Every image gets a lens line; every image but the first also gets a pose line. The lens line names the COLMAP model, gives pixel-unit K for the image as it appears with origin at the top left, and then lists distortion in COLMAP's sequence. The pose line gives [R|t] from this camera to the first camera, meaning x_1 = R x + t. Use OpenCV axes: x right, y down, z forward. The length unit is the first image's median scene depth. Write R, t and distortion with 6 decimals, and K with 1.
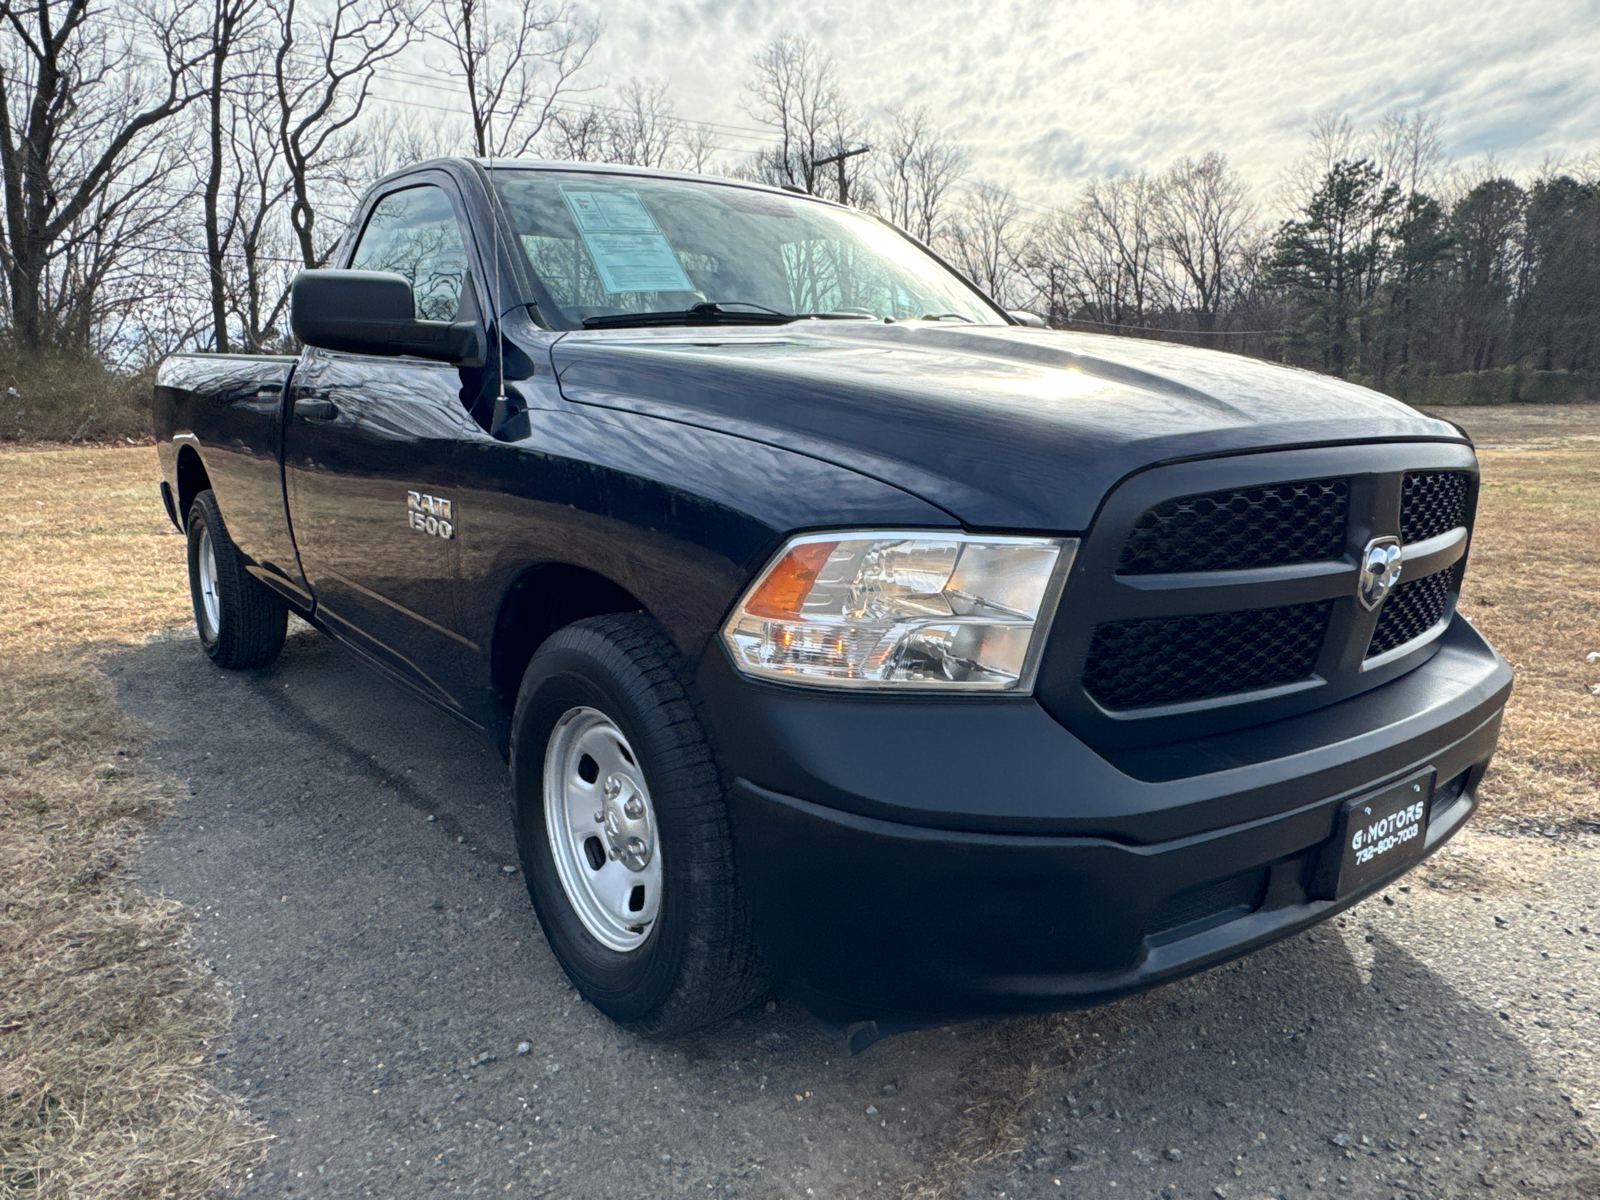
lens RADIAL K [[1122.8, 0, 792.0], [0, 1122.8, 610.0], [0, 0, 1]] dist [-0.005472, 0.005668]
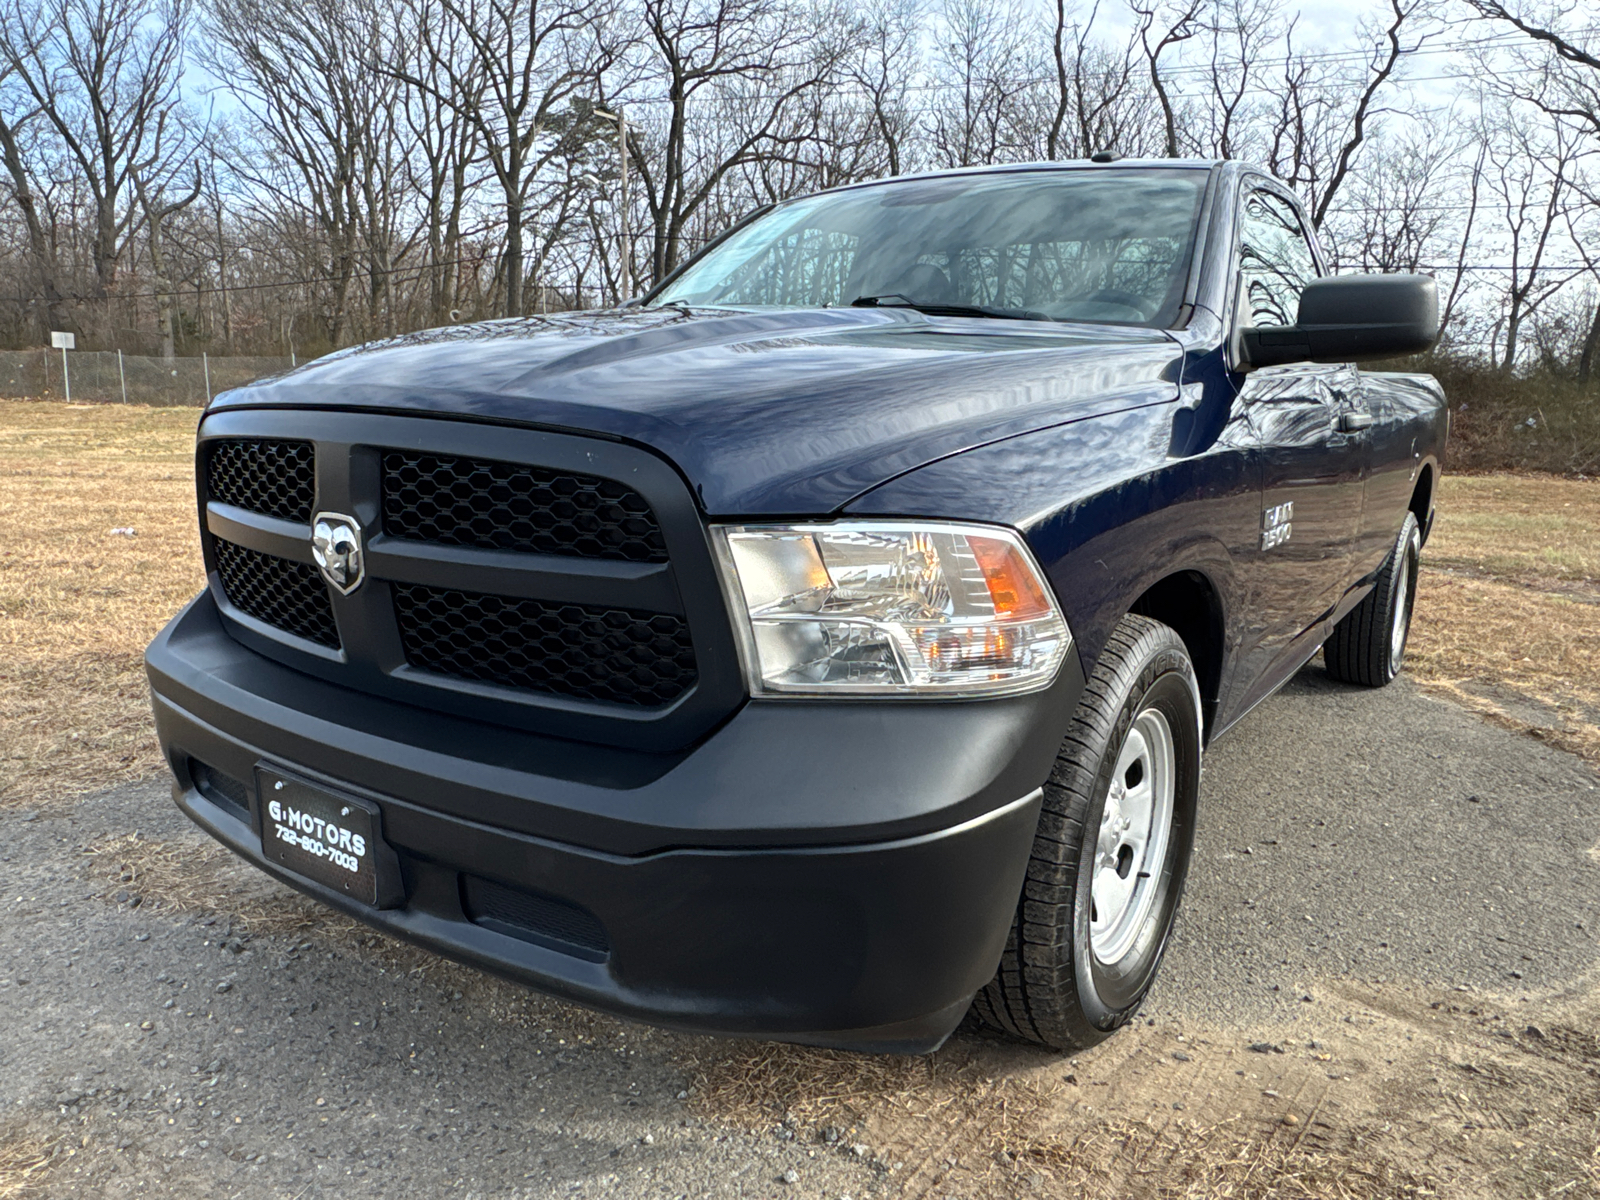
lens RADIAL K [[1122.8, 0, 794.0], [0, 1122.8, 606.1], [0, 0, 1]] dist [-0.005472, 0.005668]
pose [[0.298450, 0.181739, -0.936962, 0.060316], [-0.213337, 0.969567, 0.120109, -0.007249], [0.930277, 0.164042, 0.328139, 0.042218]]
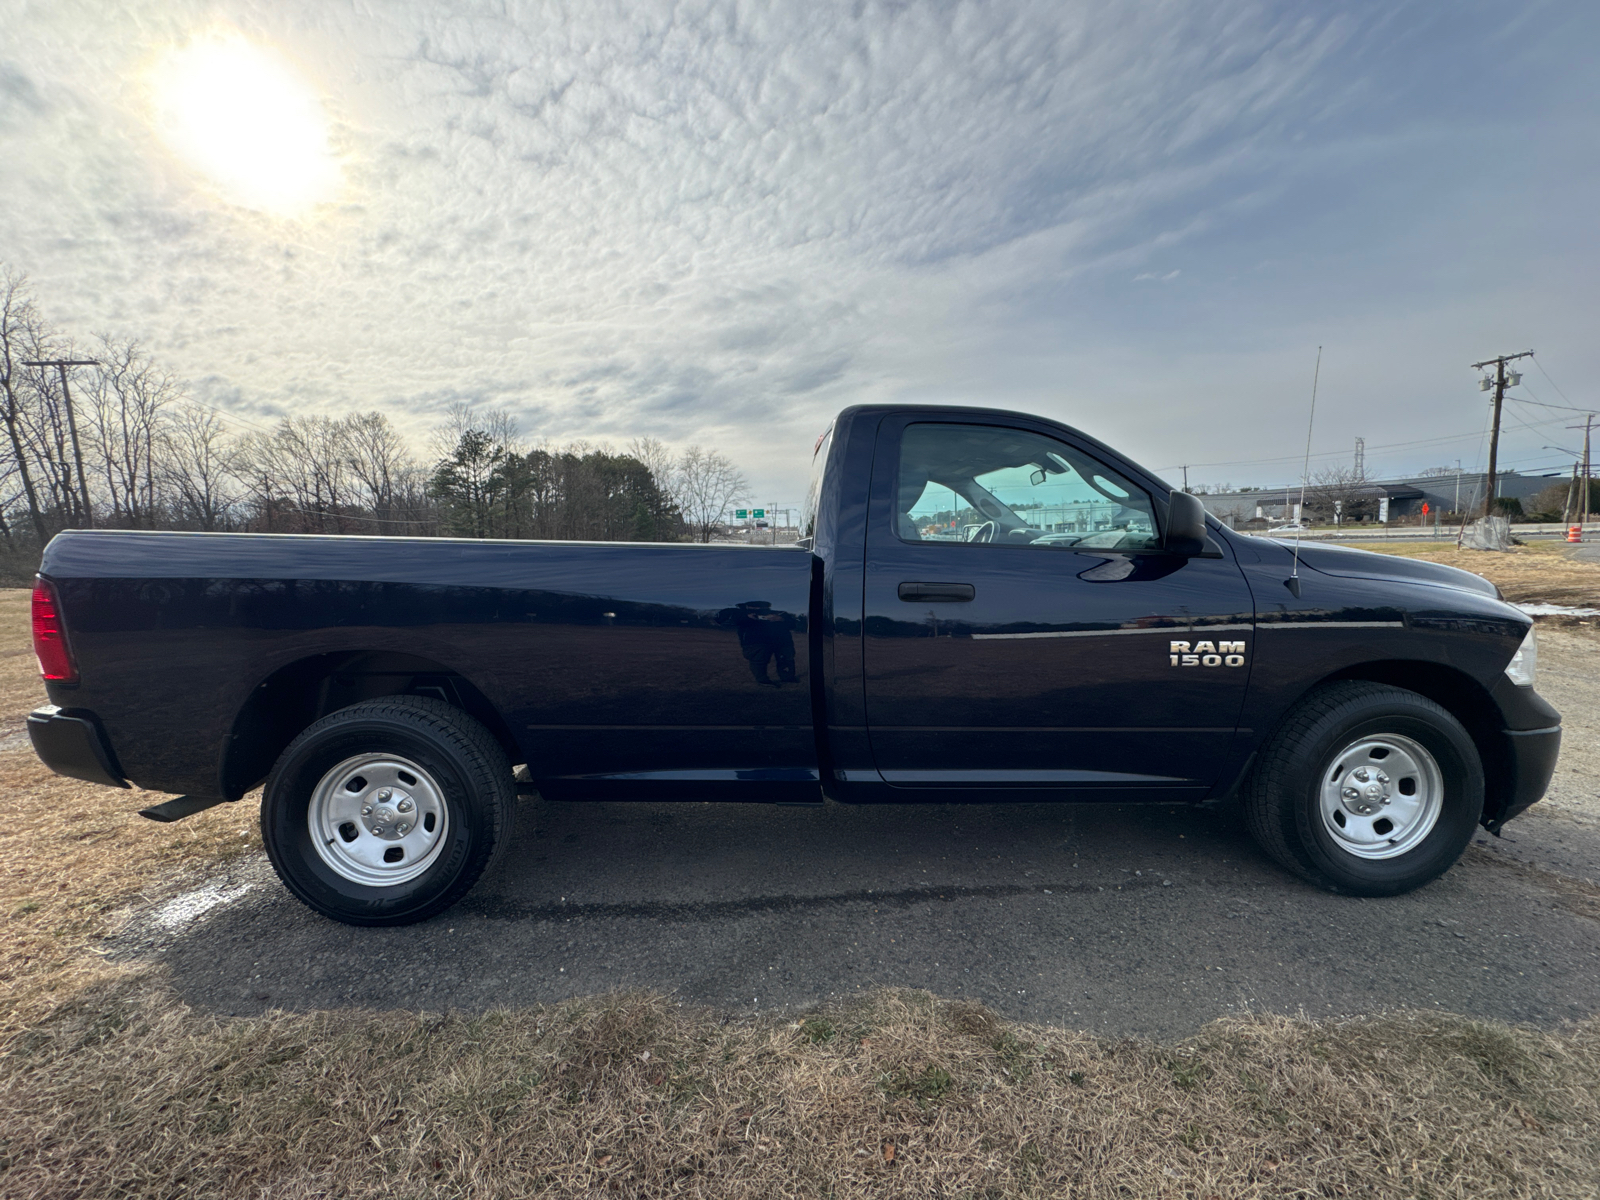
lens RADIAL K [[630.0, 0, 797.4], [0, 630.0, 590.7], [0, 0, 1]] dist [-0.001089, -0.000658]
pose [[0.579711, -0.055665, 0.812918, -0.068806], [0.165319, 0.984949, -0.050448, -0.011213], [-0.797875, 0.163636, 0.580188, 0.047789]]
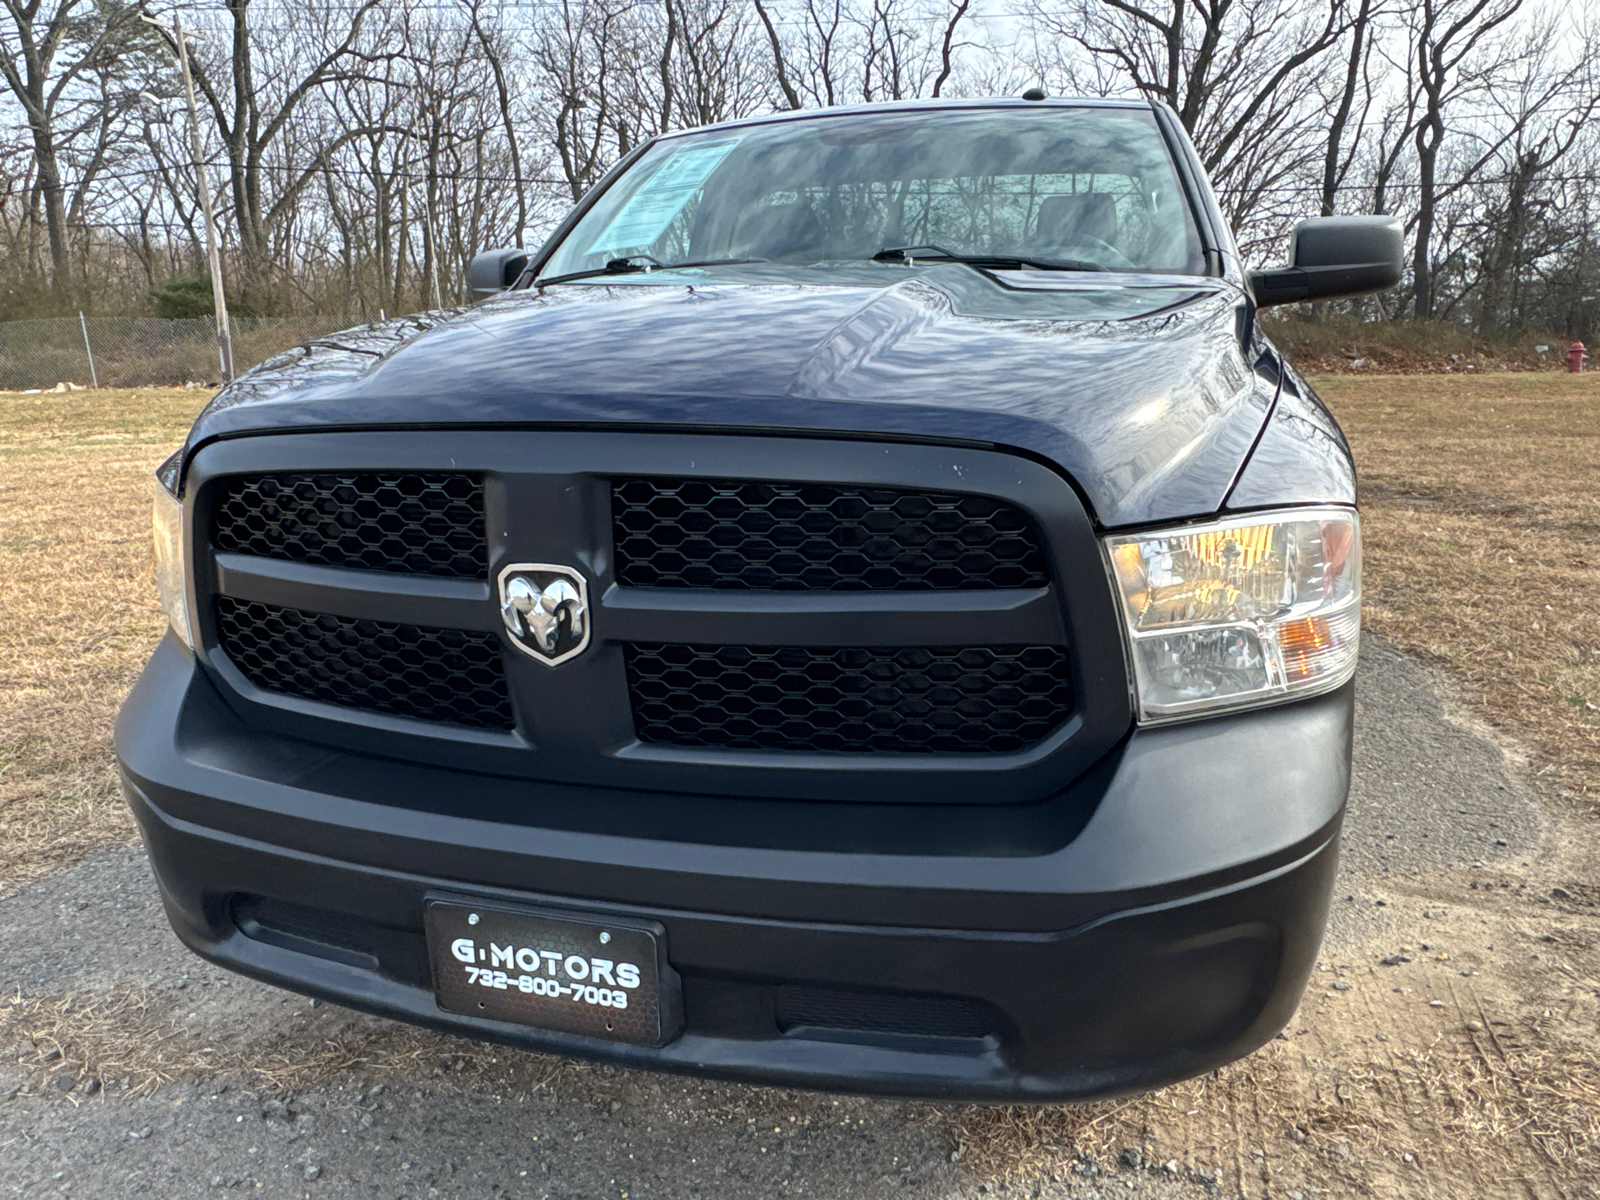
lens RADIAL K [[1122.8, 0, 793.6], [0, 1122.8, 605.9], [0, 0, 1]] dist [-0.005472, 0.005668]
pose [[0.591994, 0.179299, -0.785745, 0.047092], [-0.137874, 0.983098, 0.120456, -0.005827], [0.794062, 0.037025, 0.606709, 0.027838]]
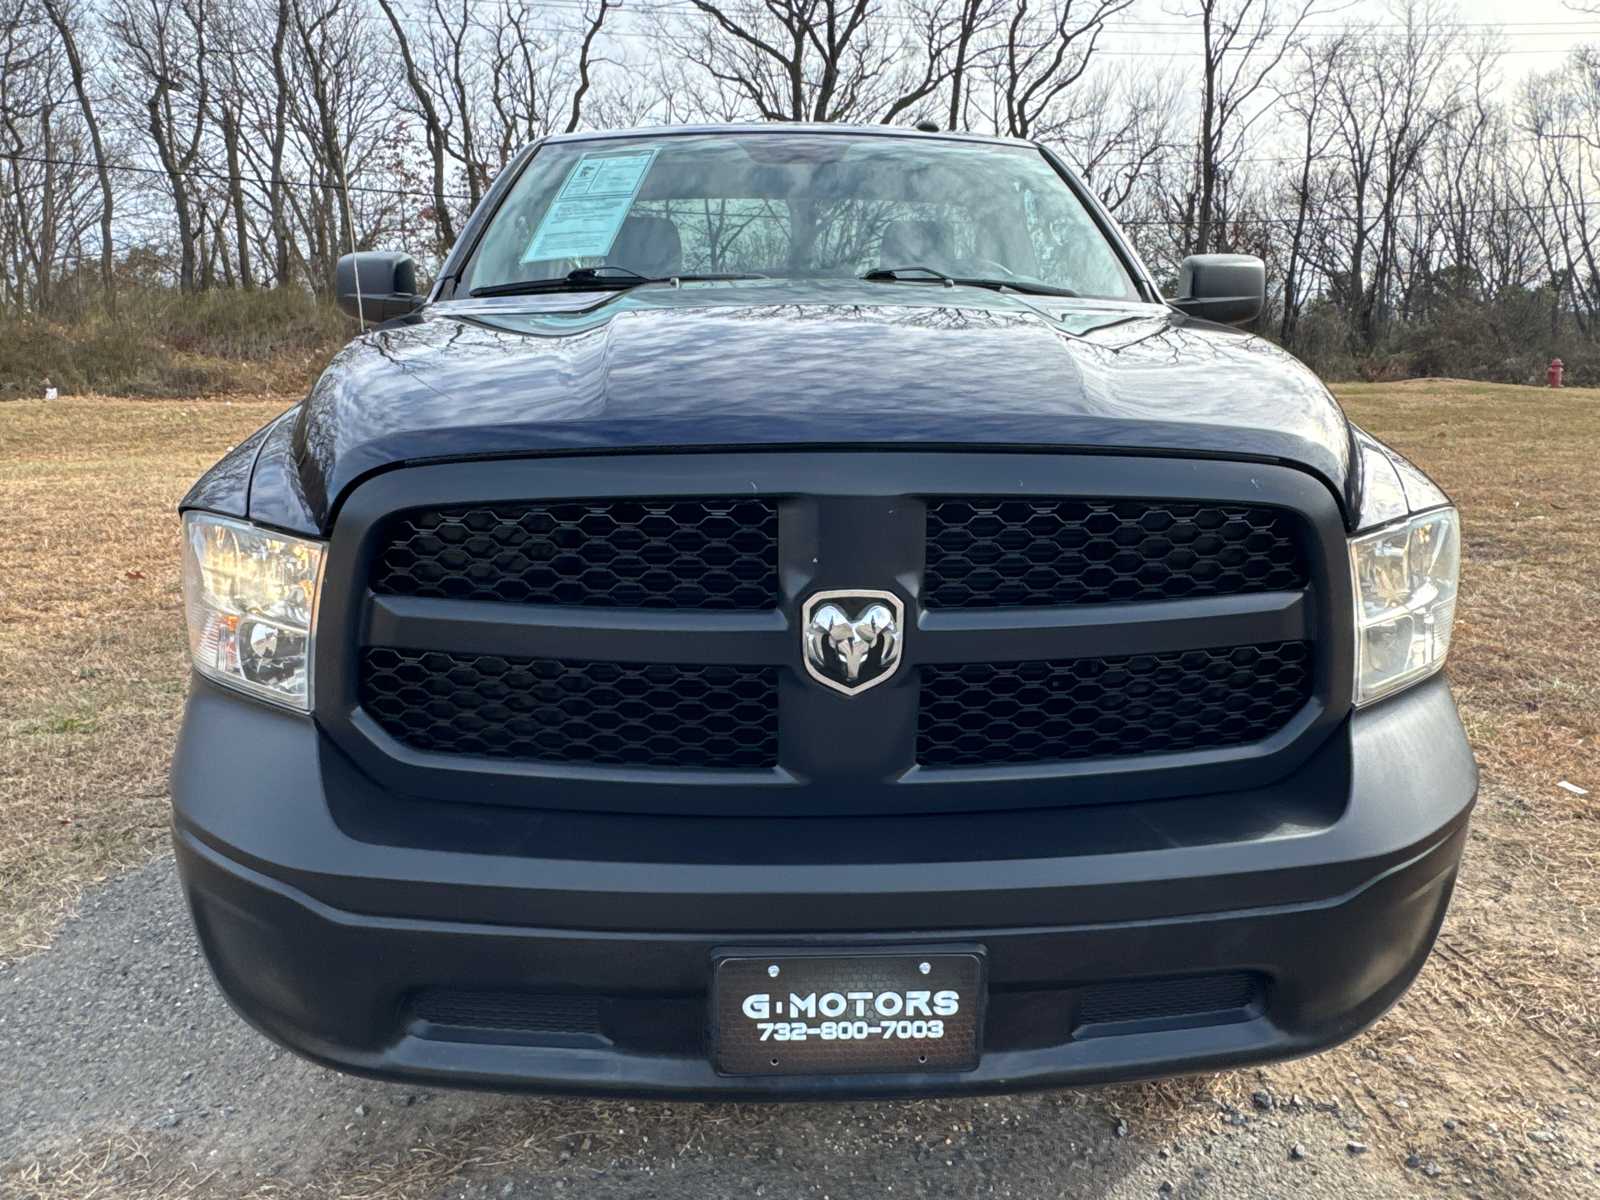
lens RADIAL K [[1122.8, 0, 792.5], [0, 1122.8, 604.6], [0, 0, 1]] dist [-0.005472, 0.005668]
pose [[0.813073, 0.129804, -0.567506, 0.035275], [-0.110230, 0.991518, 0.068859, -0.003950], [0.571631, 0.006569, 0.820485, 0.016739]]
